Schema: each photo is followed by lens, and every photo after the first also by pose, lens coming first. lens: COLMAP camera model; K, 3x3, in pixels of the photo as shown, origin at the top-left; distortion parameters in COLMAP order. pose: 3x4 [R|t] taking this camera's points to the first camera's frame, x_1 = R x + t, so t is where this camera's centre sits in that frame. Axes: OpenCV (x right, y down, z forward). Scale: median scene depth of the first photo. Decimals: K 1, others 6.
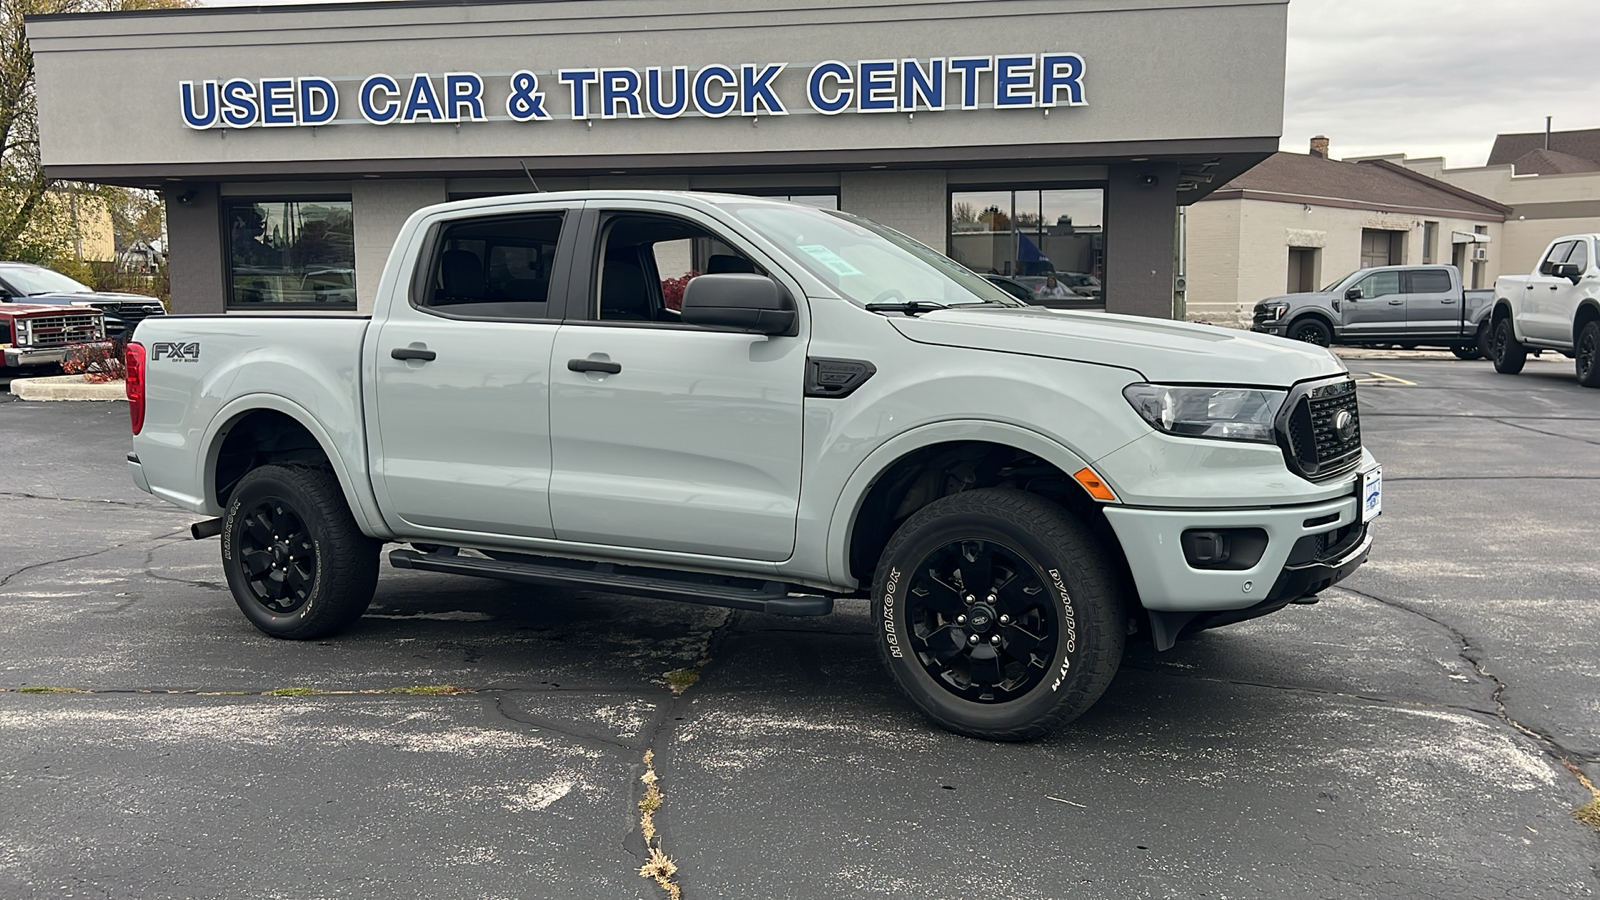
lens RADIAL K [[1376.0, 0, 801.2], [0, 1376.0, 455.7], [0, 0, 1]] dist [0.071817, -0.089762]
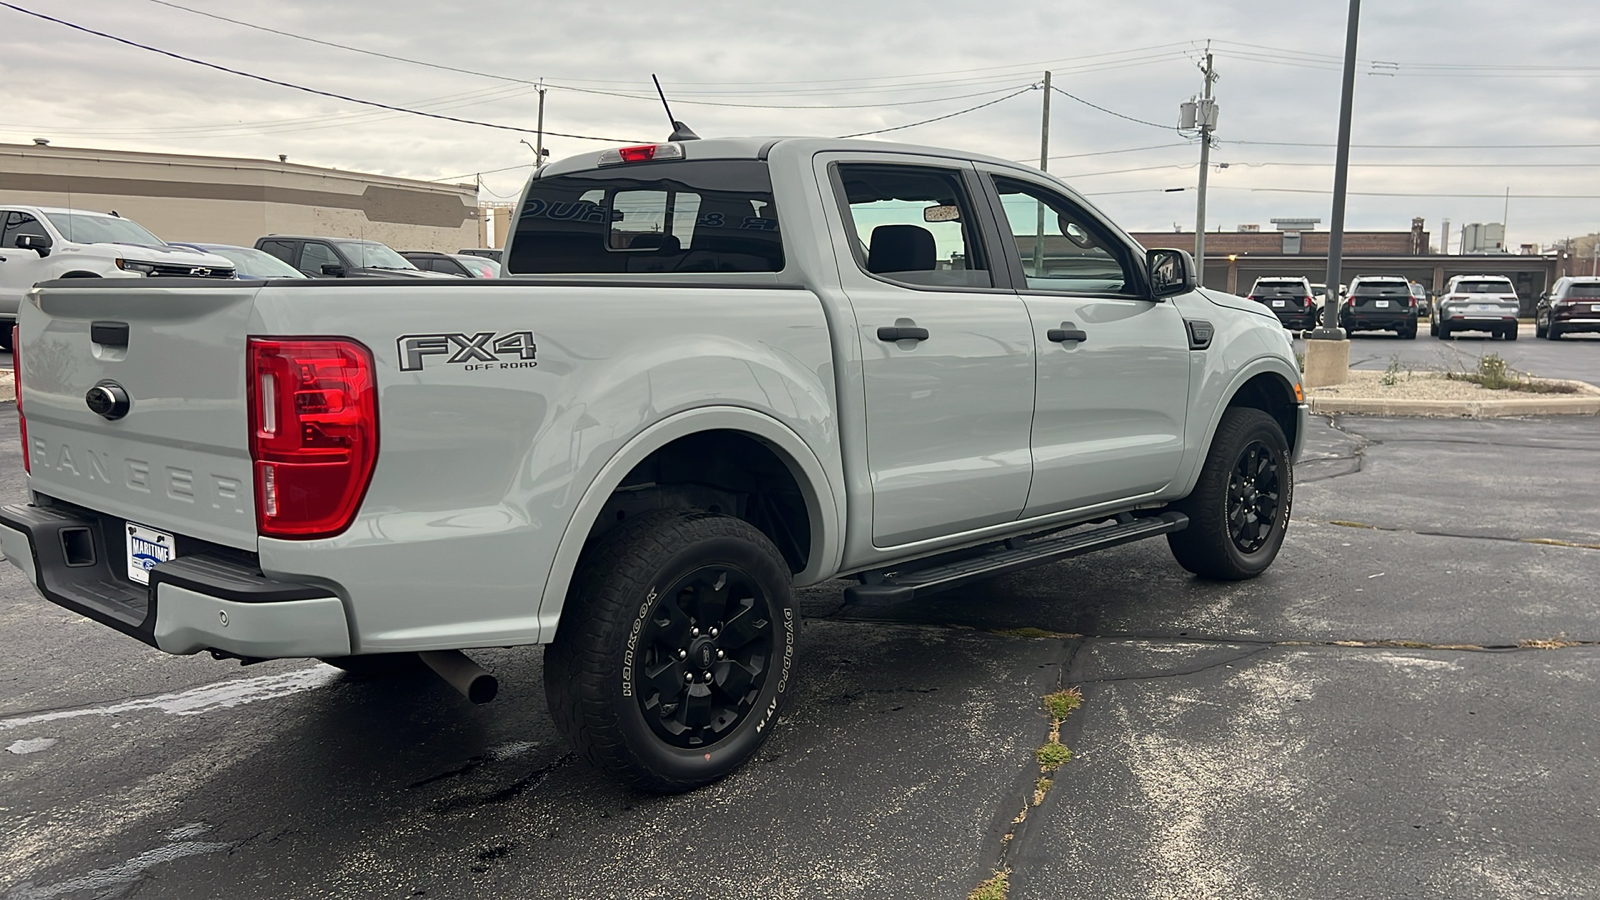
lens RADIAL K [[1374.2, 0, 800.0], [0, 1374.2, 450.0], [0, 0, 1]] dist [0.051831, -0.066889]
pose [[0.202173, -0.110459, 0.973101, -0.995441], [0.094895, 0.991153, 0.092793, -0.079476], [-0.974741, 0.073582, 0.210867, 0.831835]]
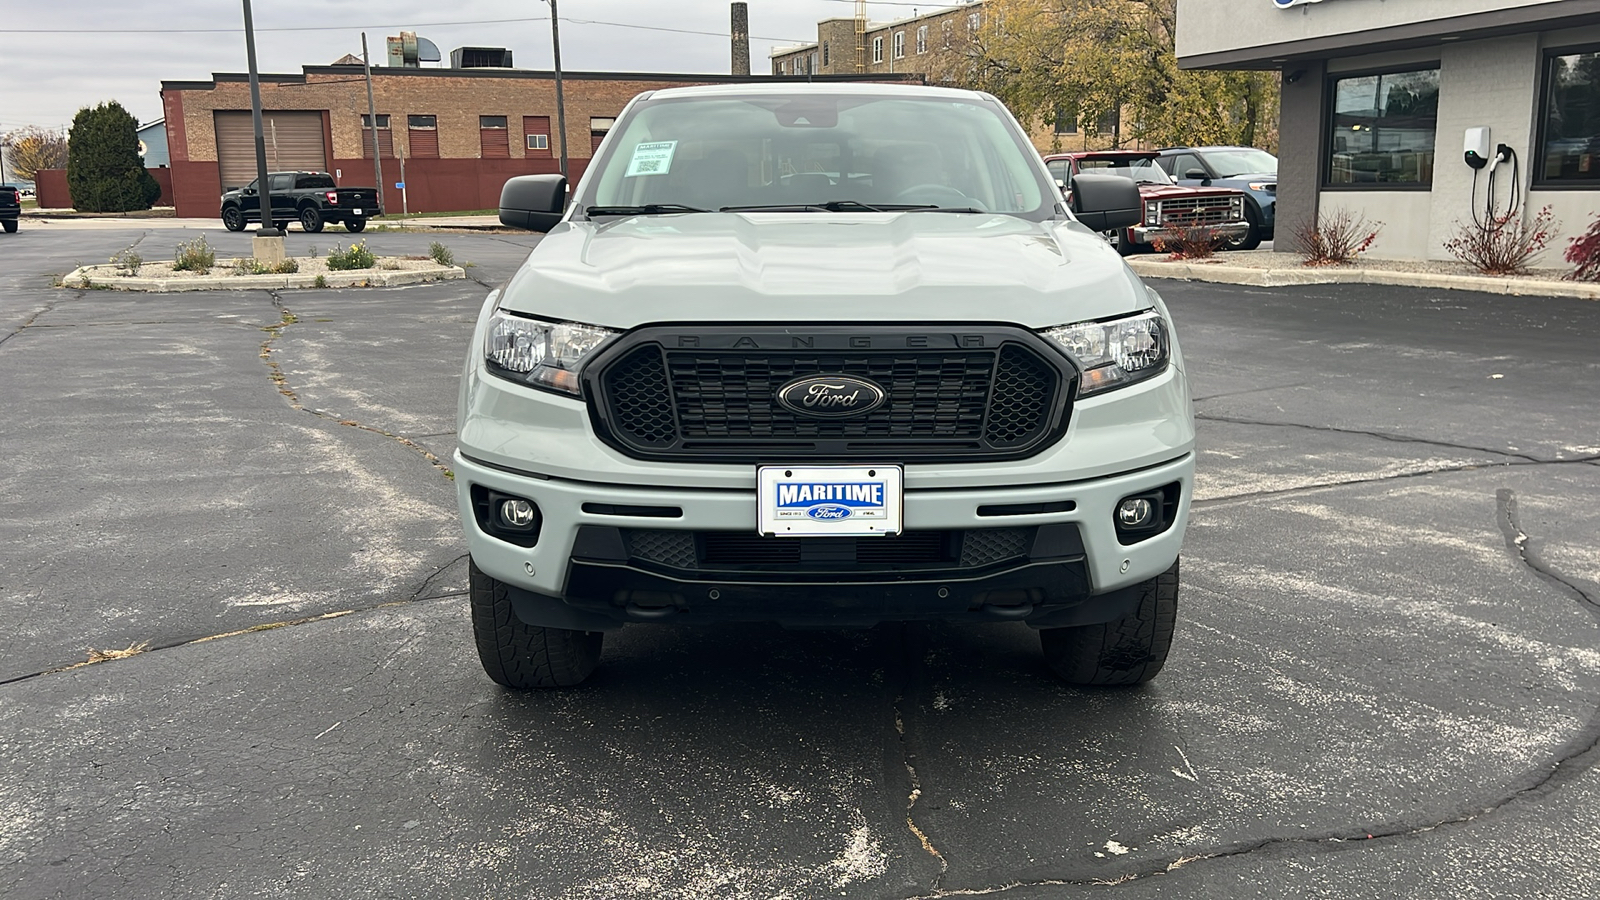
lens RADIAL K [[1376.0, 0, 801.2], [0, 1376.0, 455.7], [0, 0, 1]] dist [0.071817, -0.089762]
pose [[0.534304, 0.157812, -0.830431, 0.727581], [-0.083292, 0.987466, 0.134064, -0.063284], [0.841179, -0.002462, 0.540751, 0.474748]]
